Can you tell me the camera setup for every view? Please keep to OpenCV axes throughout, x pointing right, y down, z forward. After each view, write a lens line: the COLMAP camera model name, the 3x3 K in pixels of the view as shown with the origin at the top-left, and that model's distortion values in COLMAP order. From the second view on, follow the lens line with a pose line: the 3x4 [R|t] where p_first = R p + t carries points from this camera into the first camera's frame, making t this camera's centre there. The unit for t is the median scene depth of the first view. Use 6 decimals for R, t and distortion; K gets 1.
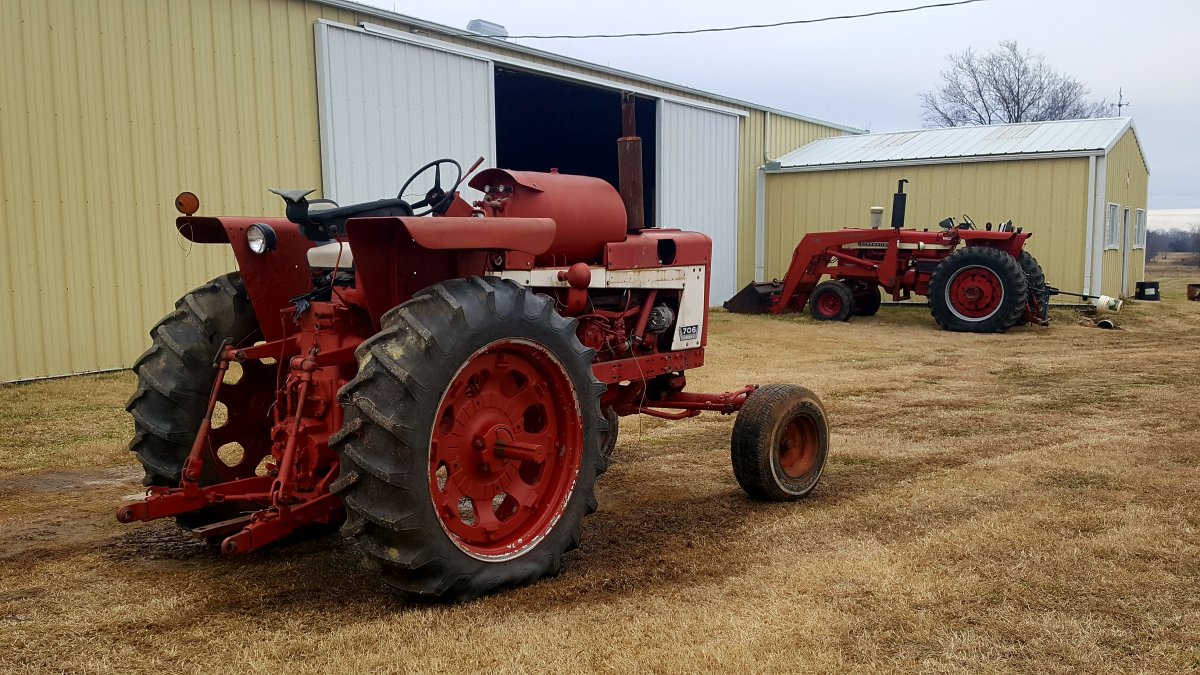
lens RADIAL K [[957.5, 0, 600.0], [0, 957.5, 337.5], [0, 0, 1]] dist [0.012376, 0.004589]
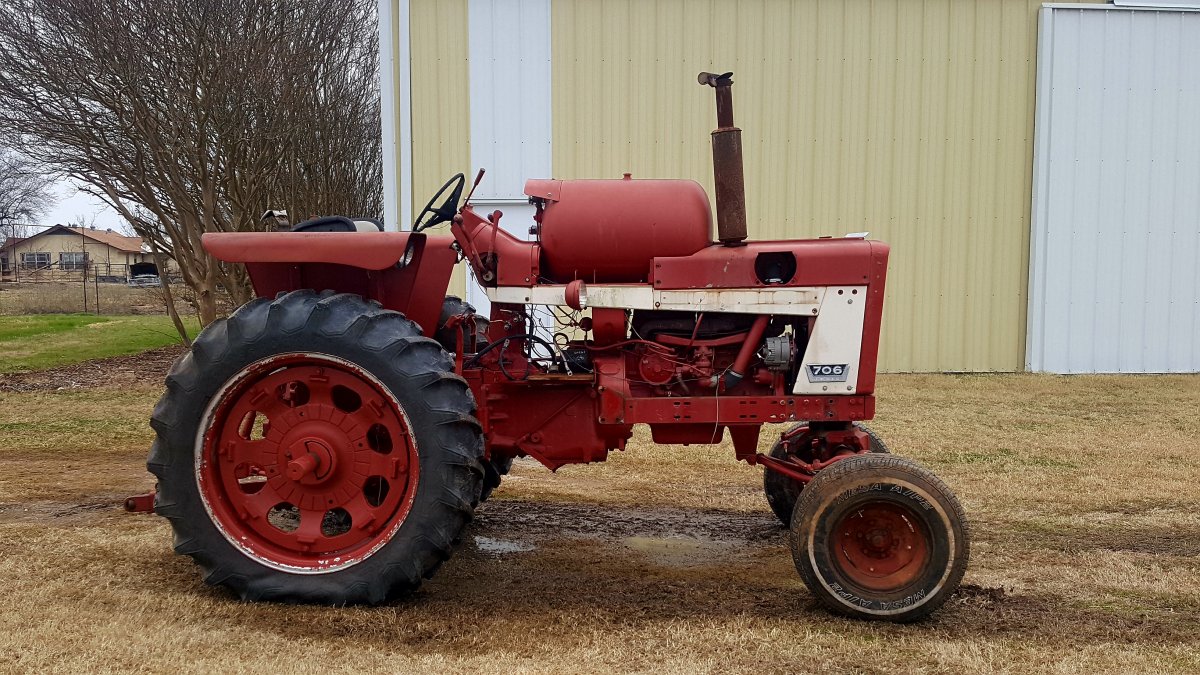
lens RADIAL K [[957.5, 0, 600.0], [0, 957.5, 337.5], [0, 0, 1]] dist [0.012376, 0.004589]
pose [[0.680242, 0.054054, -0.730992, 0.594833], [-0.068917, 0.997576, 0.009634, -0.031786], [0.729740, 0.043824, 0.682318, 0.380120]]
